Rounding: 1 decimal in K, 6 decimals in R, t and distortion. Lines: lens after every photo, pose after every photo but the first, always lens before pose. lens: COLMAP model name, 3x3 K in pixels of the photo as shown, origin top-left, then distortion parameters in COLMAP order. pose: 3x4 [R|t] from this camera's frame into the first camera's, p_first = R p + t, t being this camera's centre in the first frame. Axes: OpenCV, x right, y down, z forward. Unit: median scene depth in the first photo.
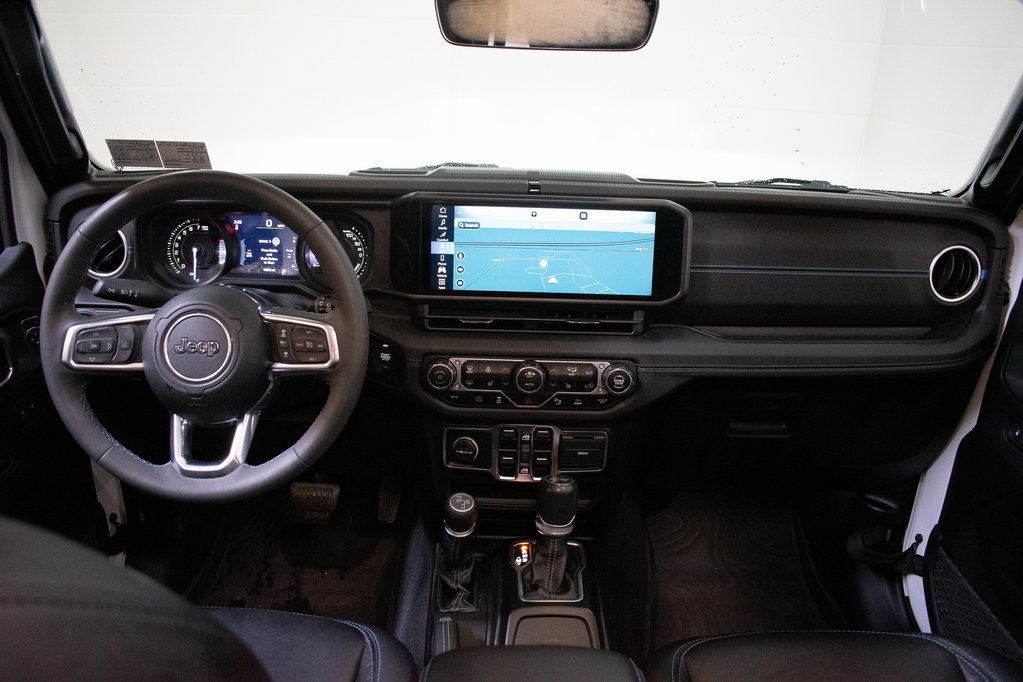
lens RADIAL K [[797.5, 0, 508.1], [0, 797.5, 339.8], [0, 0, 1]] dist [-0.107648, 0.025252]
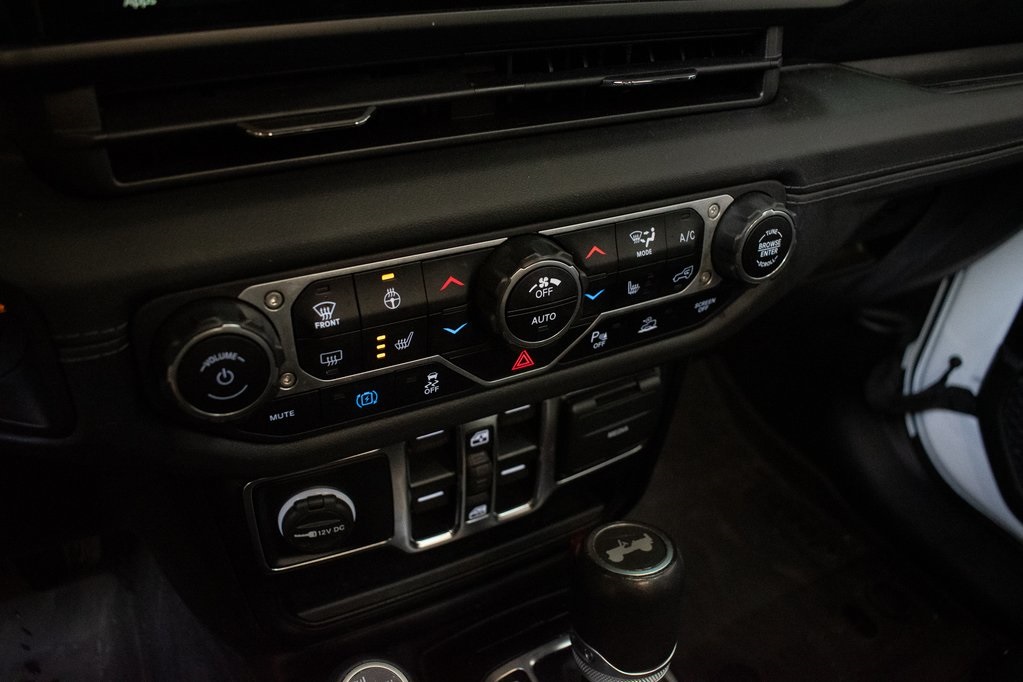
lens RADIAL K [[797.5, 0, 519.3], [0, 797.5, 345.2], [0, 0, 1]] dist [-0.107648, 0.025252]
pose [[0.885659, -0.251802, 0.390132, -0.096570], [0.130991, 0.941558, 0.310338, -0.026303], [-0.445476, -0.223750, 0.866884, 0.739689]]
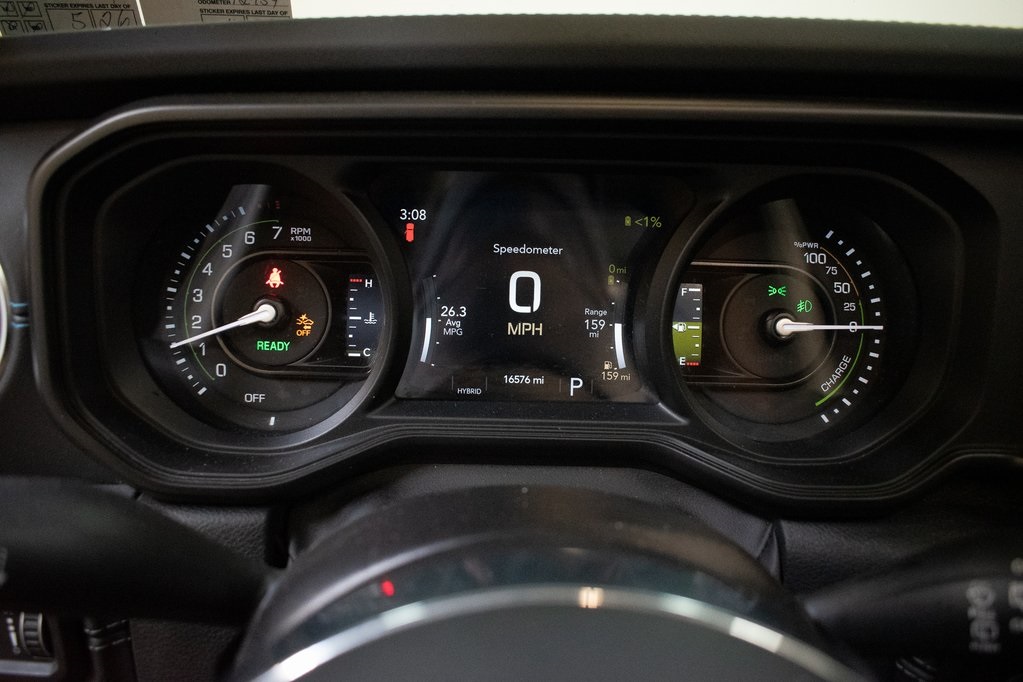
lens RADIAL K [[797.5, 0, 511.9], [0, 797.5, 335.5], [0, 0, 1]] dist [-0.107648, 0.025252]
pose [[0.999908, -0.013417, -0.001781, -0.336542], [0.013248, 0.997182, -0.073845, -0.091515], [0.002767, 0.073815, 0.997268, 0.778732]]
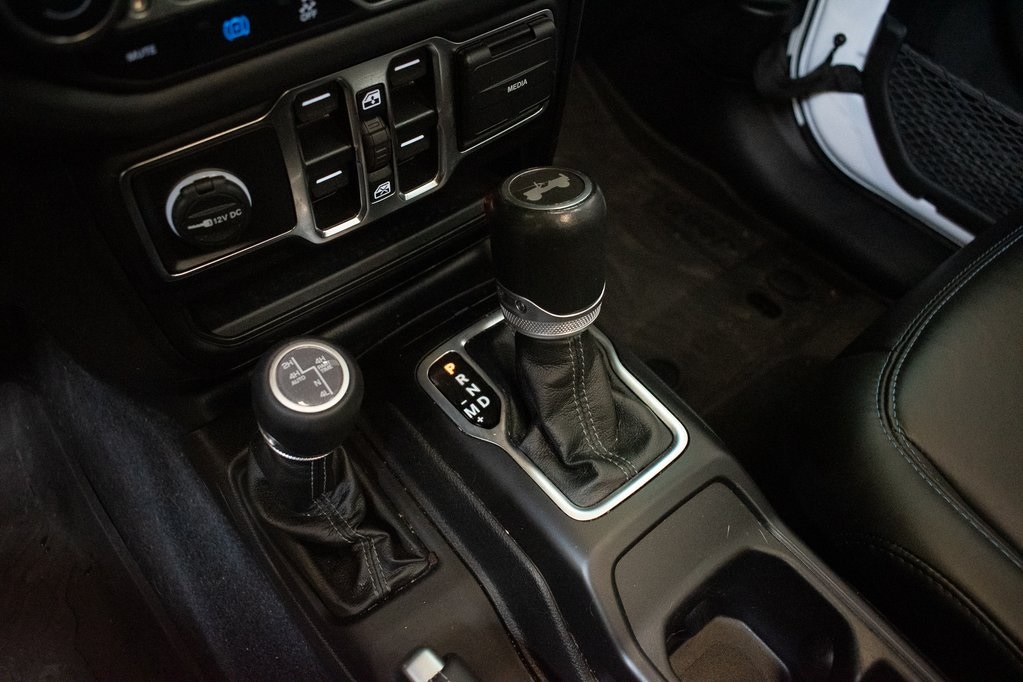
lens RADIAL K [[797.5, 0, 525.2], [0, 797.5, 345.1], [0, 0, 1]] dist [-0.107648, 0.025252]
pose [[0.775194, -0.485066, 0.404703, -0.115599], [0.196456, 0.793975, 0.575333, 0.031294], [-0.600399, -0.366488, 0.710780, 0.742563]]
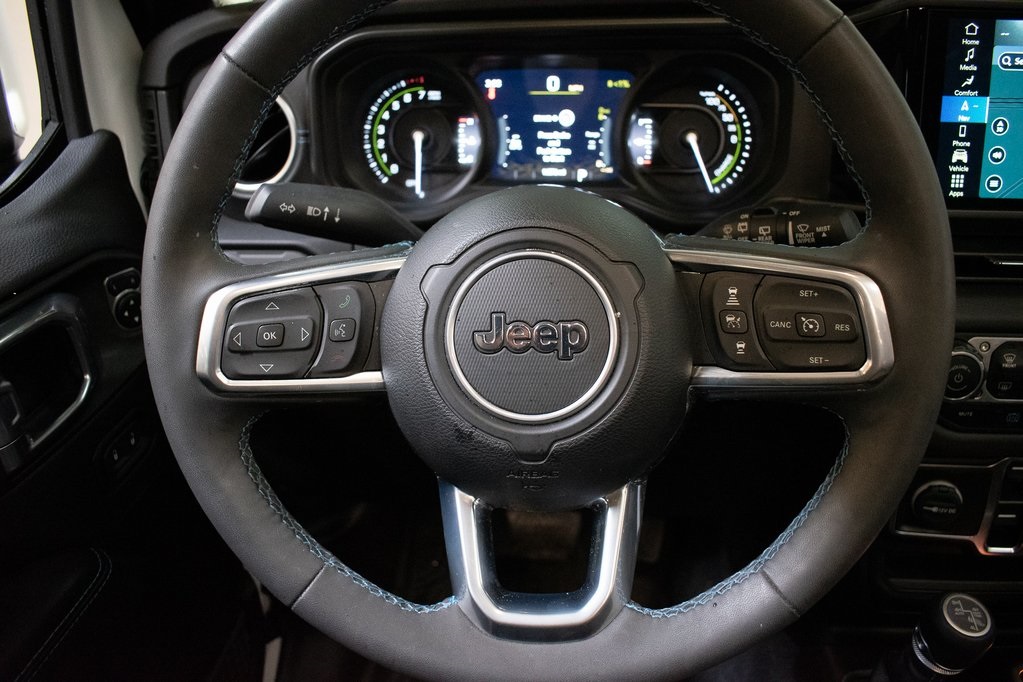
lens RADIAL K [[797.5, 0, 507.4], [0, 797.5, 336.9], [0, 0, 1]] dist [-0.107648, 0.025252]
pose [[0.994619, -0.012963, -0.102791, -0.307966], [0.019749, 0.997672, 0.065276, -0.014133], [0.101705, -0.066955, 0.992559, 0.500095]]
